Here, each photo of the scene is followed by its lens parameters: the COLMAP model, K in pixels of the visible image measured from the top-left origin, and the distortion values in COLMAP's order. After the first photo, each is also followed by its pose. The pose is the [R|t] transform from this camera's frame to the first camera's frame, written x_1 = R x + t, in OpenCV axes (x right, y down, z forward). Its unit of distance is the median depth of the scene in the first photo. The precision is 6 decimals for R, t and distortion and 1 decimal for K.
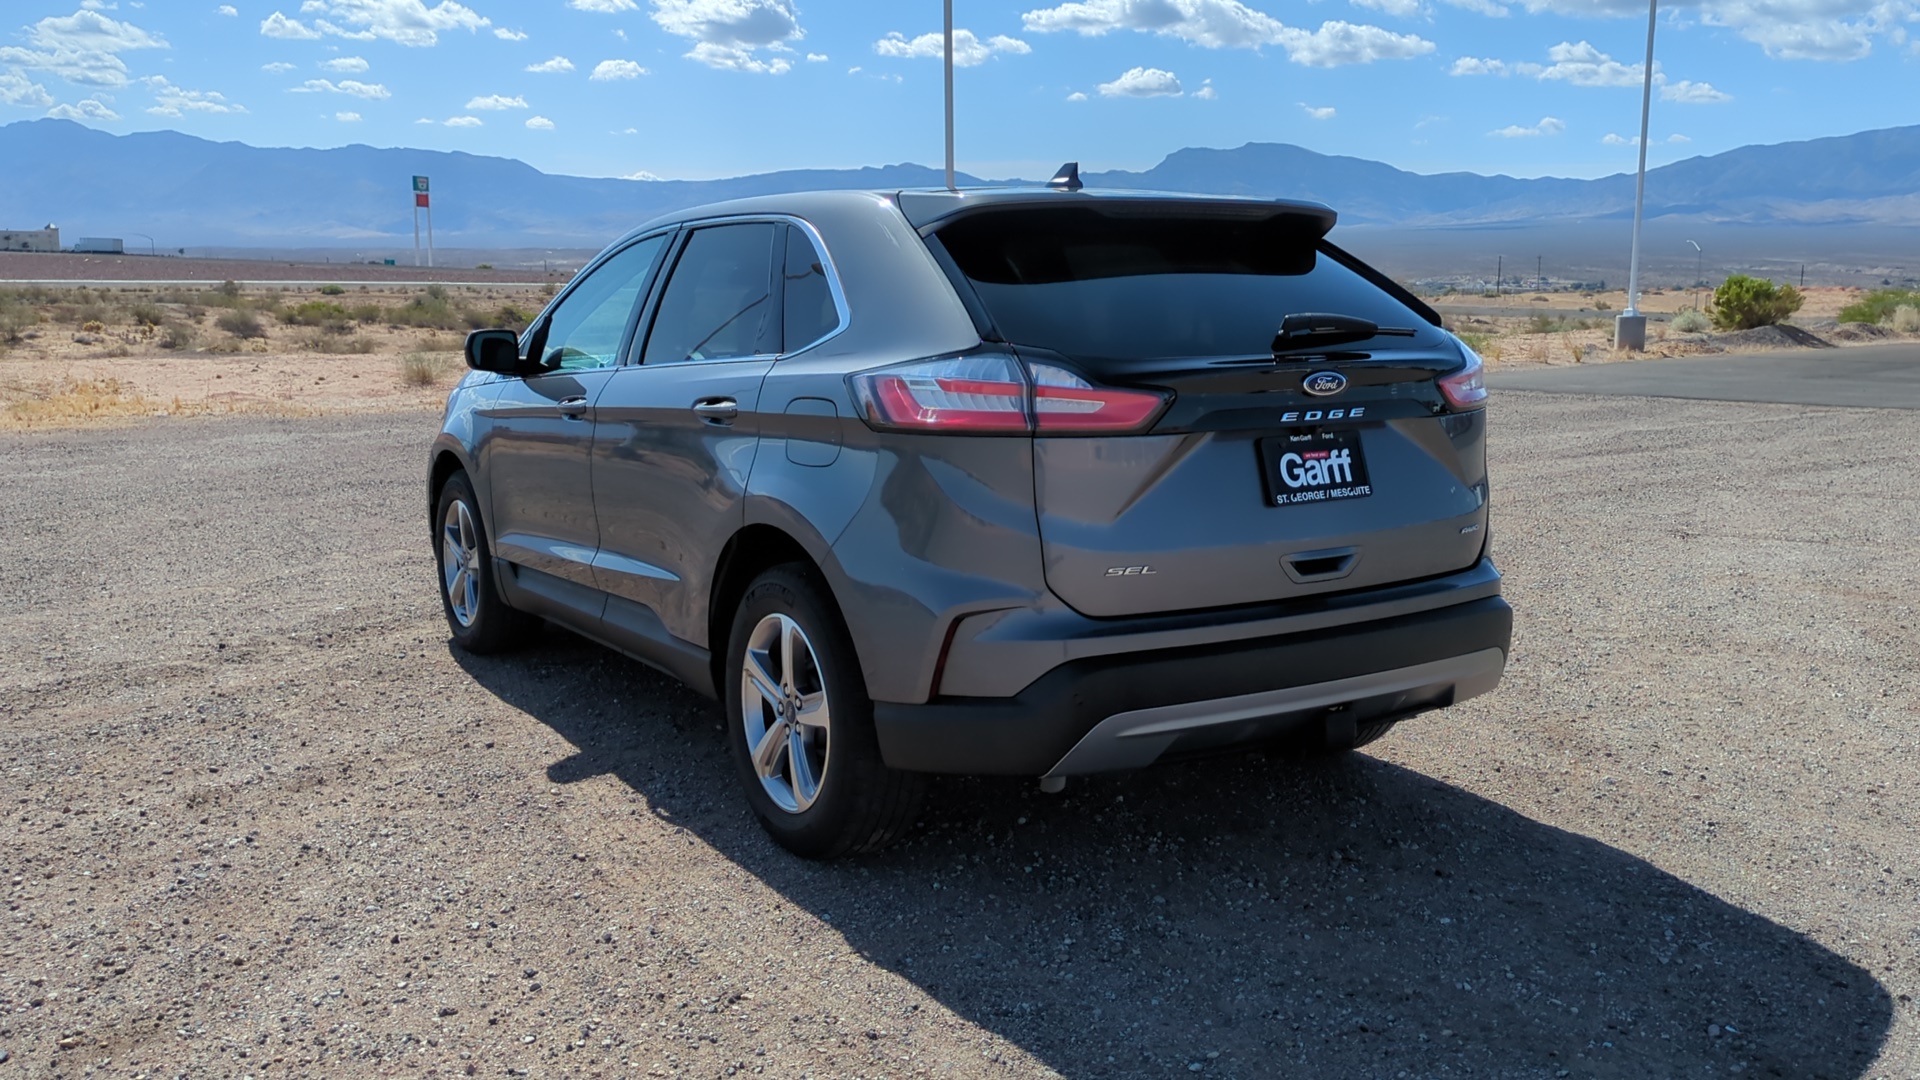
lens RADIAL K [[1651.3, 0, 991.9], [0, 1651.3, 533.7], [0, 0, 1]] dist [0.066005, -0.077580]
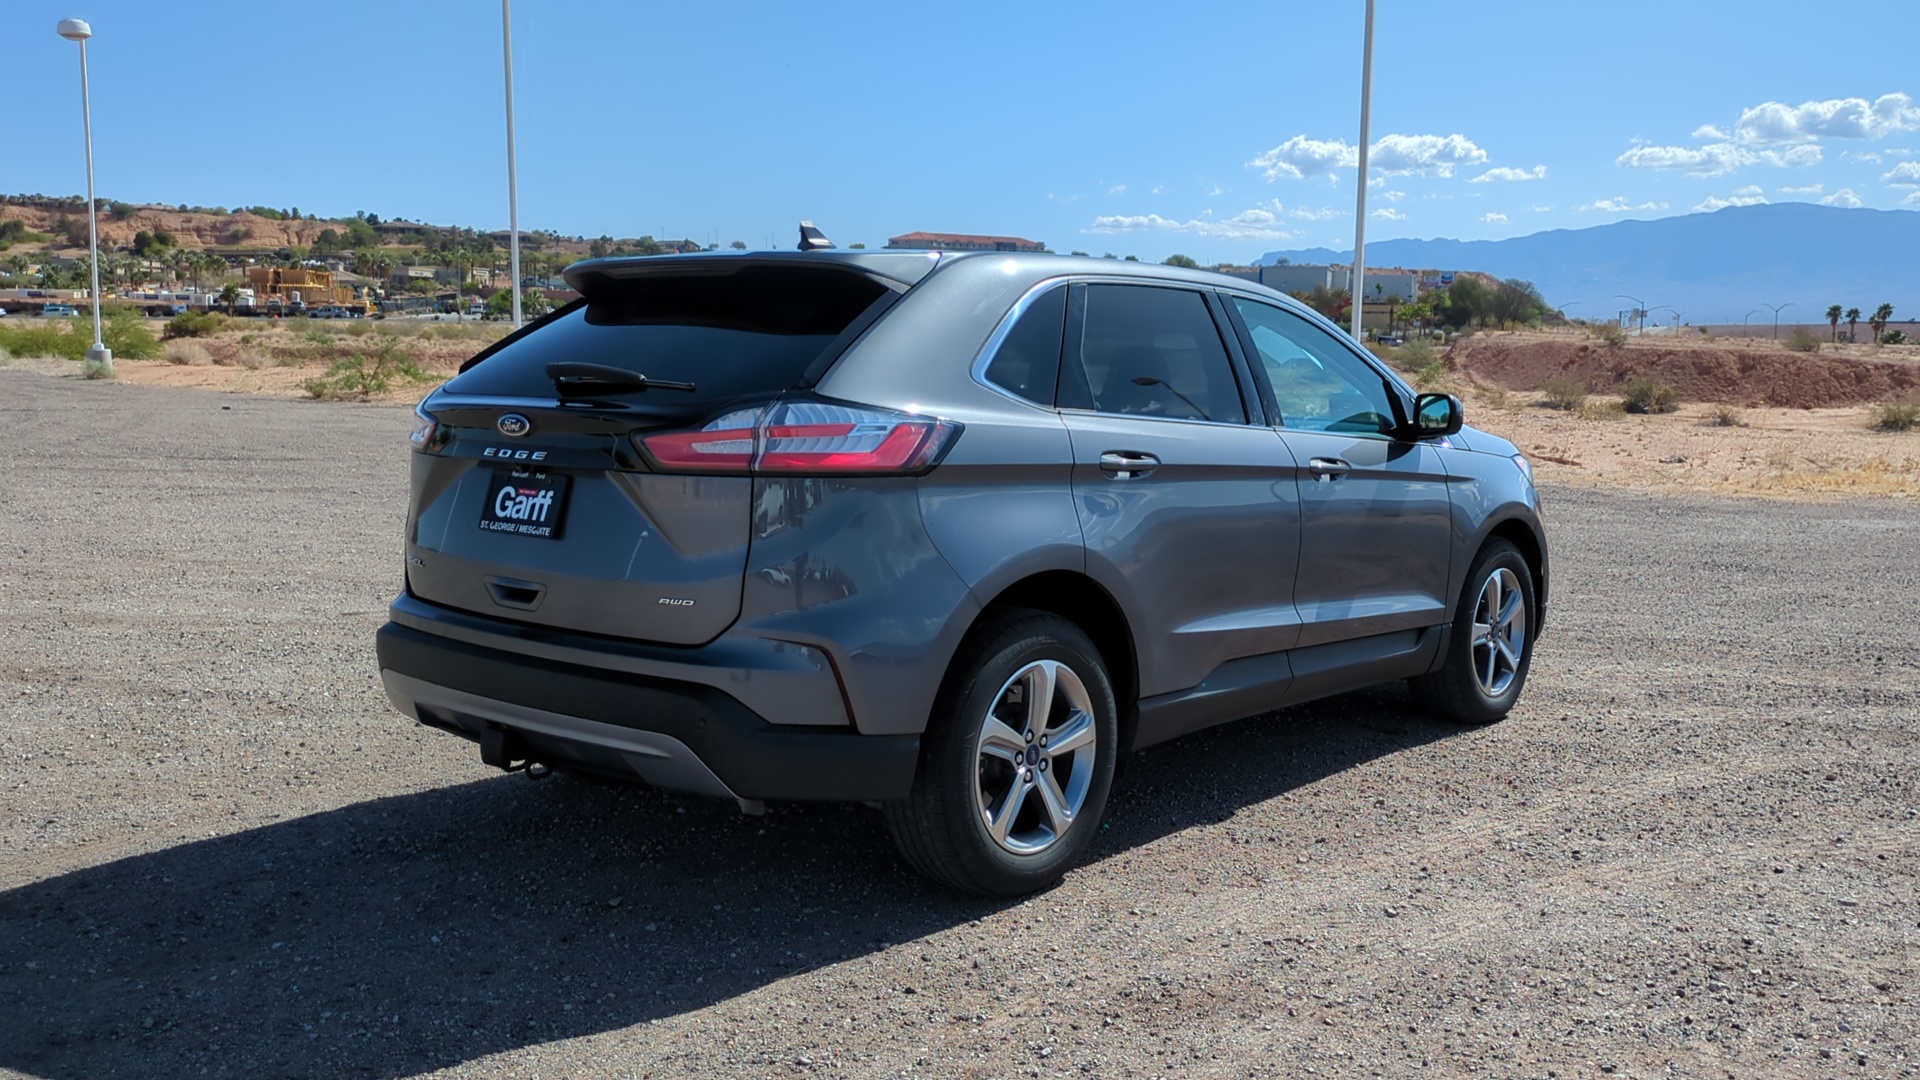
lens RADIAL K [[1651.3, 0, 986.2], [0, 1651.3, 550.5], [0, 0, 1]] dist [0.066005, -0.077580]
pose [[0.284367, 0.118060, -0.951418, 1.306625], [-0.156601, 0.984780, 0.075394, -0.137478], [0.945839, 0.127553, 0.298528, 0.960148]]
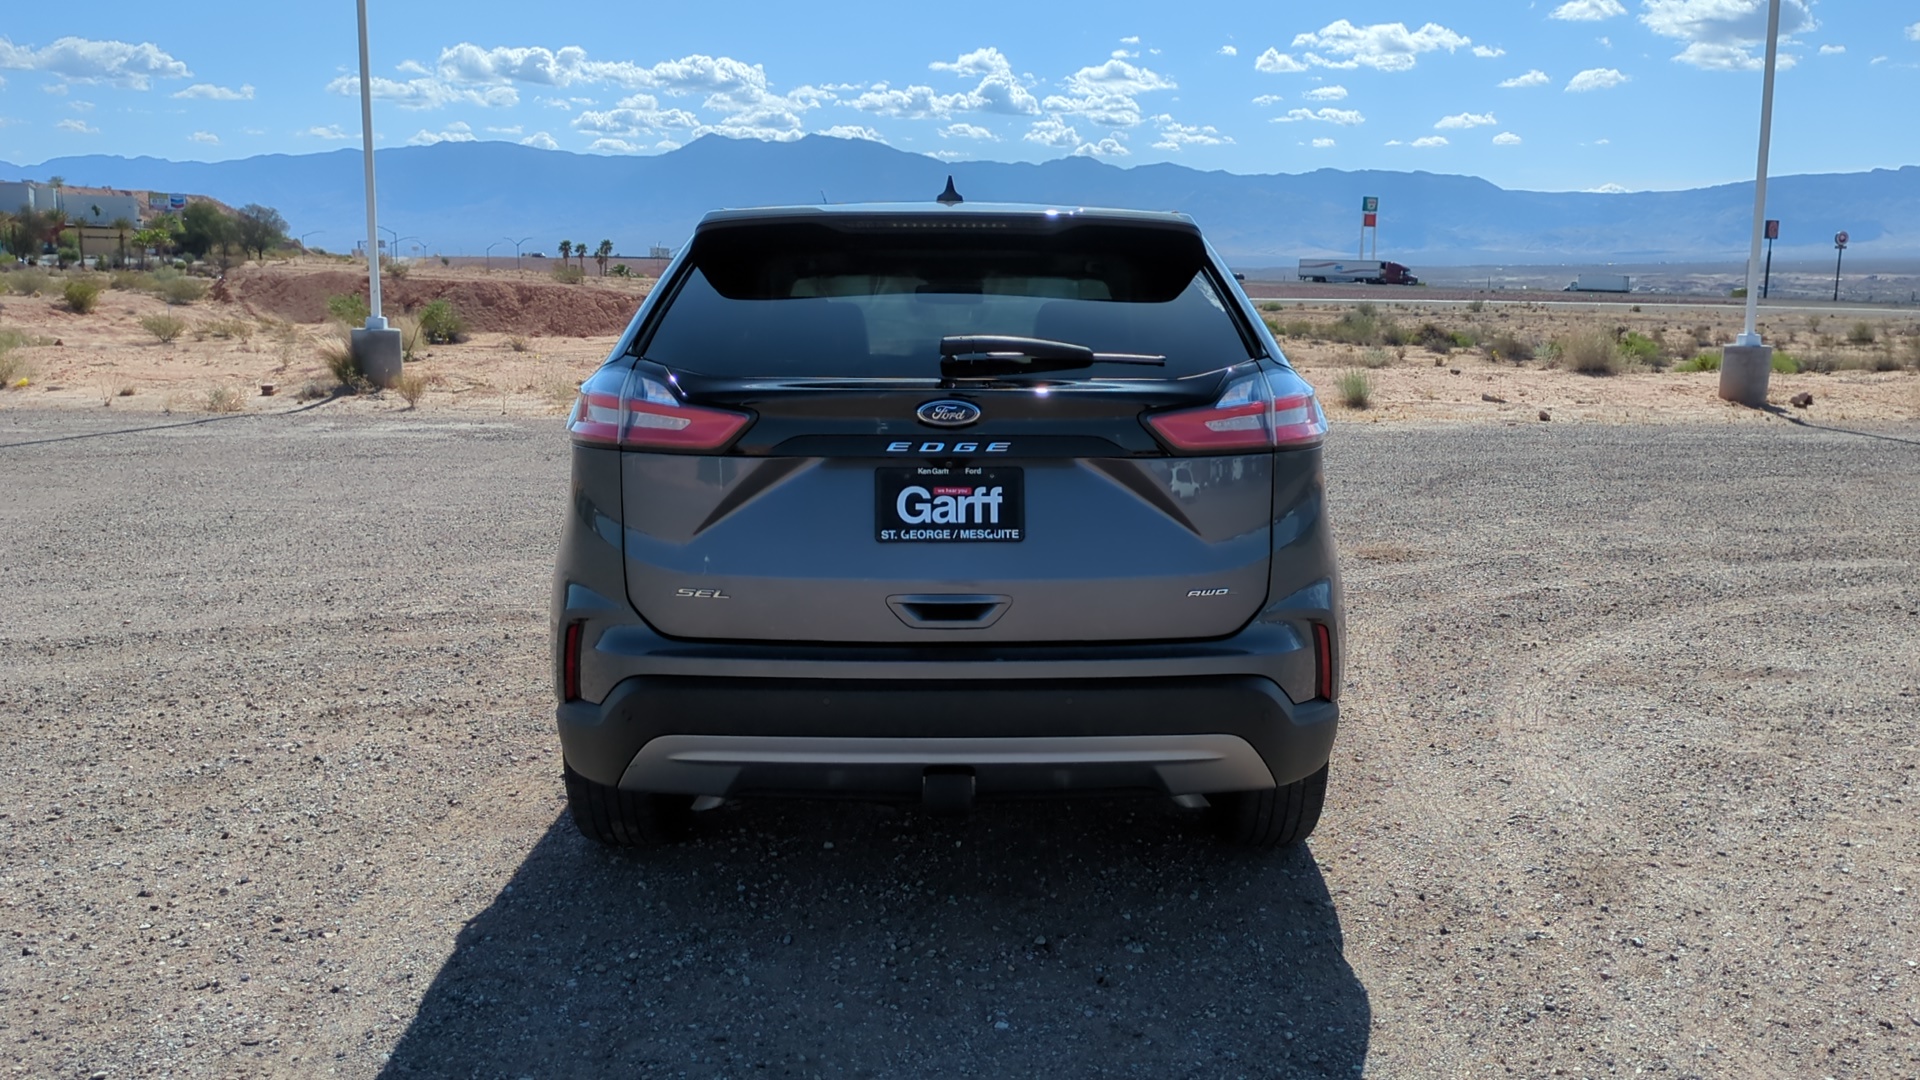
lens RADIAL K [[1651.3, 0, 981.0], [0, 1651.3, 539.4], [0, 0, 1]] dist [0.066005, -0.077580]
pose [[0.847808, 0.084299, -0.523561, 0.686170], [-0.087835, 0.995970, 0.018129, -0.038504], [0.522979, 0.030617, 0.851796, 0.229867]]
